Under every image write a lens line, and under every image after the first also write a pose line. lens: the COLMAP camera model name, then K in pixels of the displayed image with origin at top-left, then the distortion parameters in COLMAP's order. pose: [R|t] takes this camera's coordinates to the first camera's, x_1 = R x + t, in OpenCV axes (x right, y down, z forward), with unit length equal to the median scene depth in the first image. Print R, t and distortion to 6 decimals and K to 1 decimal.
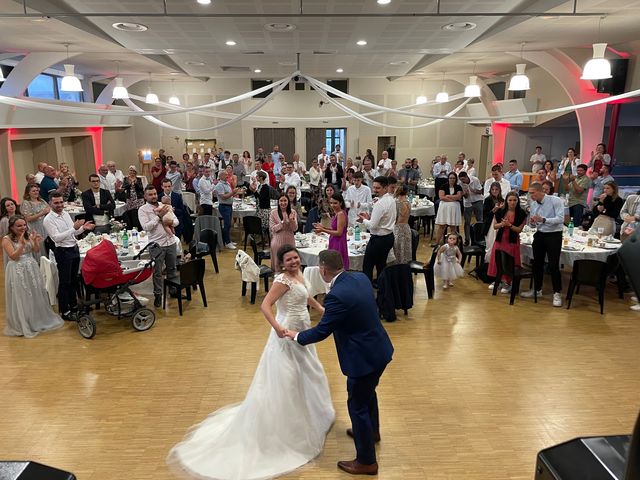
lens RADIAL K [[490.9, 0, 320.0], [0, 490.9, 240.0], [0, 0, 1]] dist [0.003213, 0.001700]
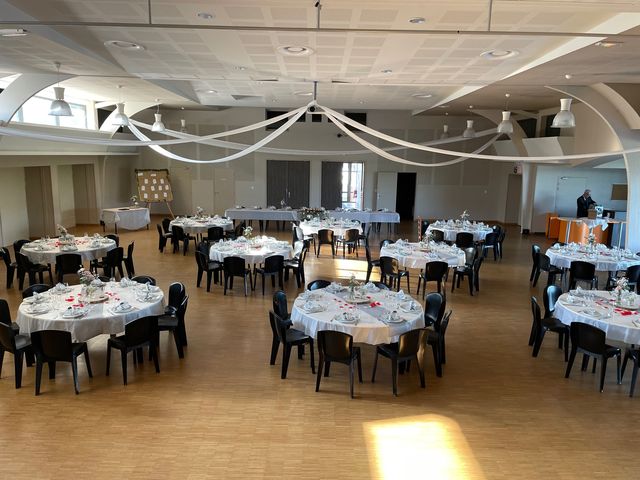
lens RADIAL K [[482.0, 0, 320.0], [0, 482.0, 240.0], [0, 0, 1]] dist [-0.003965, -0.002693]
pose [[0.999125, 0.030423, -0.028696, -0.001143], [-0.032011, 0.997883, -0.056606, -0.033490], [0.026913, 0.057475, 0.997984, 0.114174]]
